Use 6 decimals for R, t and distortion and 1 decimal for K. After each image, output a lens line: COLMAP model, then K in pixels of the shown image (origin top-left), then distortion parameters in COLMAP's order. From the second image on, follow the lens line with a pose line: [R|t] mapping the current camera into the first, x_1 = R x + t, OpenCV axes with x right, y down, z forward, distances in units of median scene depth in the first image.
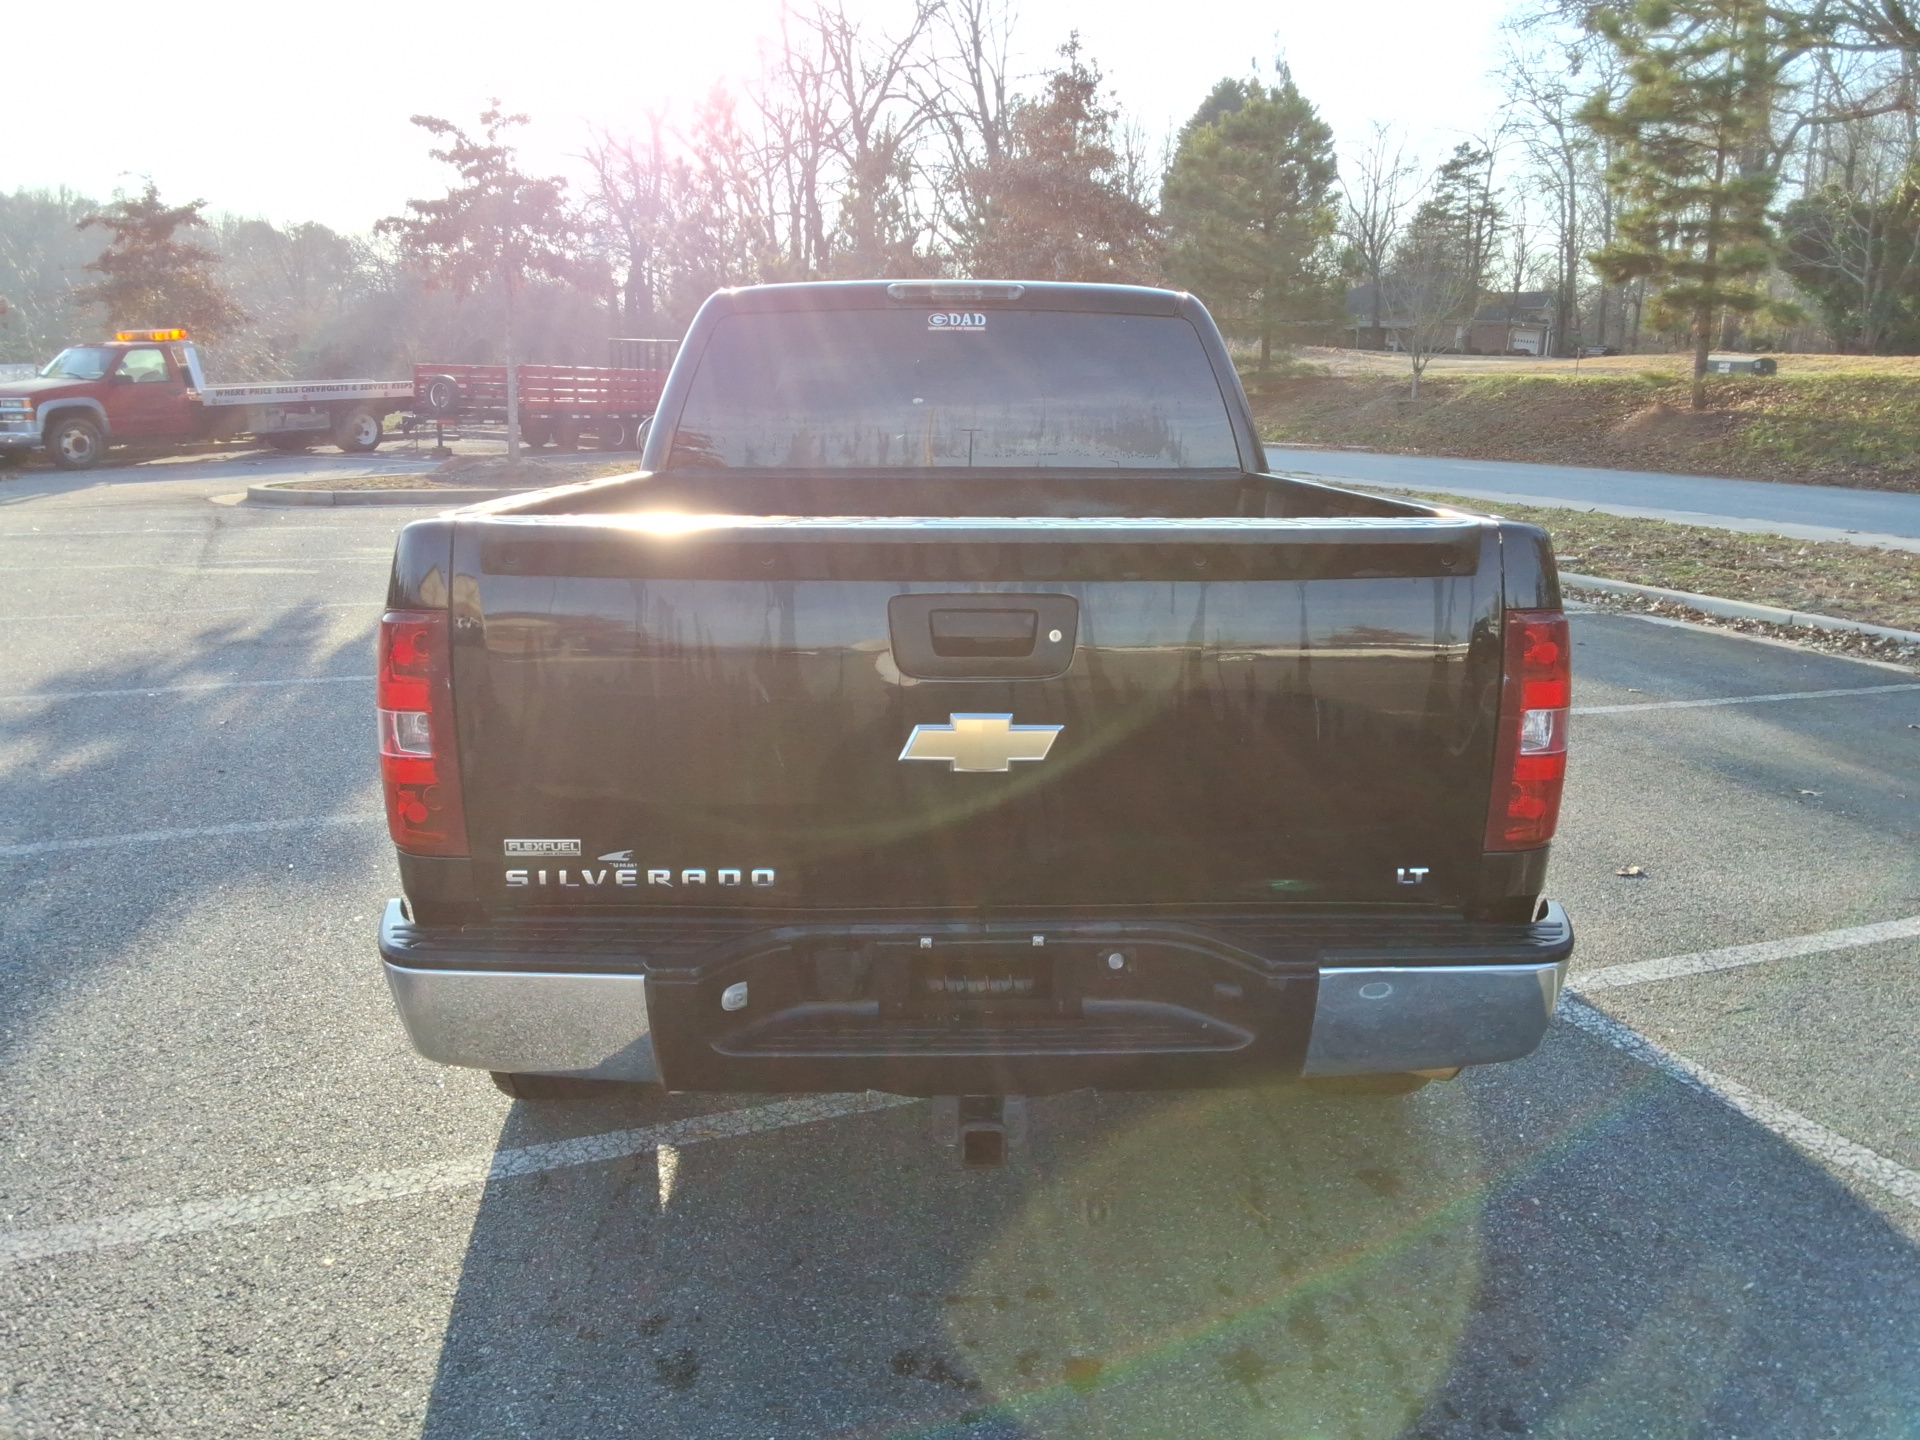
lens RADIAL K [[1527.7, 0, 973.4], [0, 1527.7, 708.7], [0, 0, 1]] dist [0.095489, -0.135035]
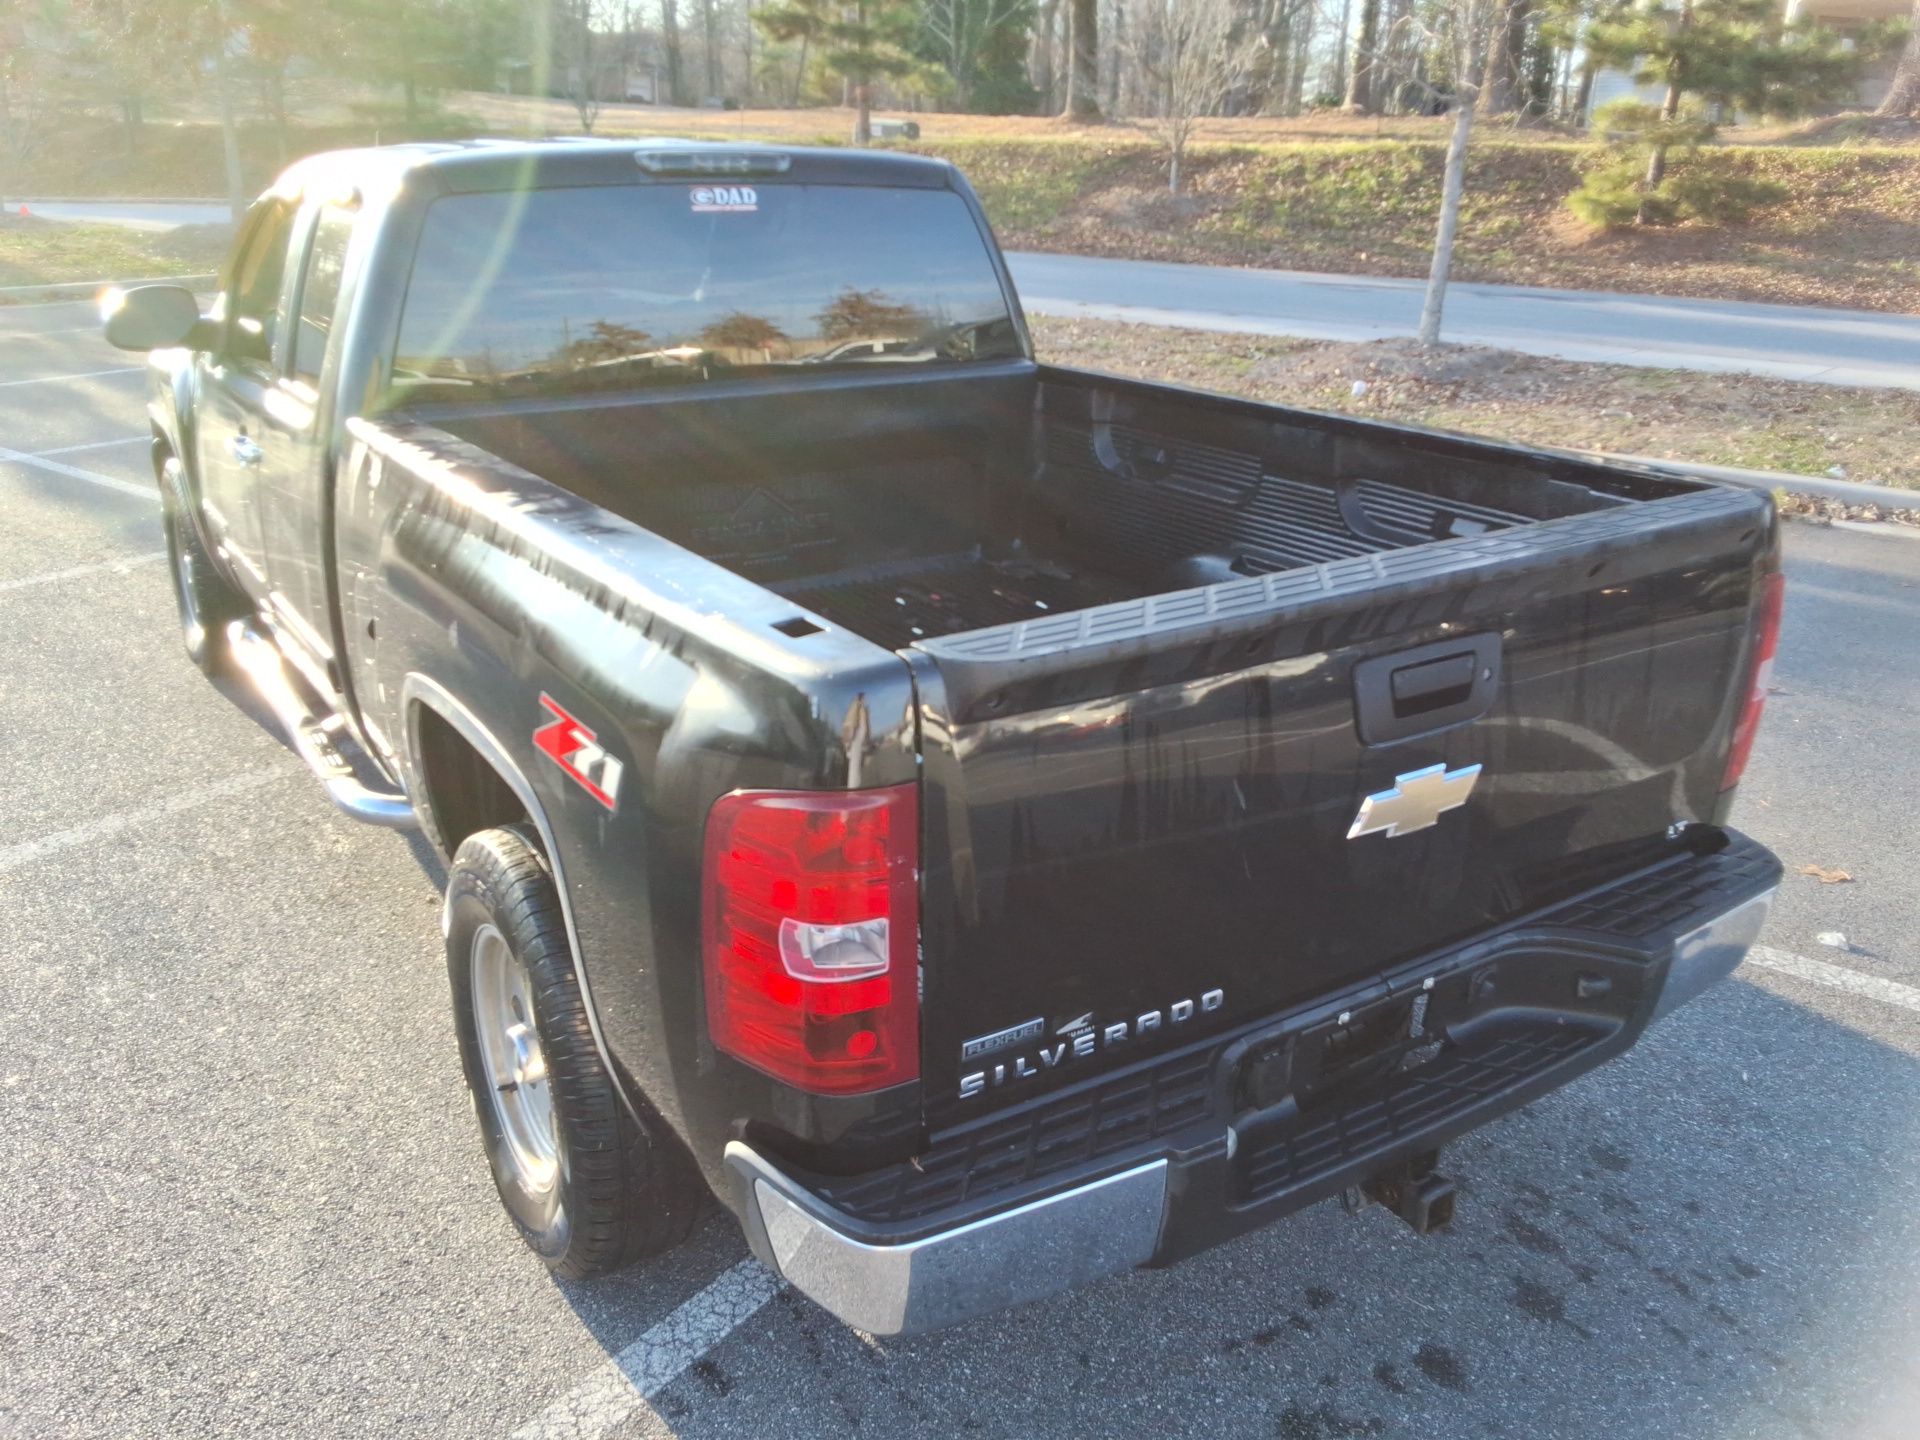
lens RADIAL K [[1527.7, 0, 969.0], [0, 1527.7, 717.3], [0, 0, 1]] dist [0.095489, -0.135035]
pose [[0.857451, -0.180098, 0.482020, -0.348734], [0.102728, 0.977806, 0.182599, -0.117222], [-0.504207, -0.107052, 0.856922, 0.189943]]
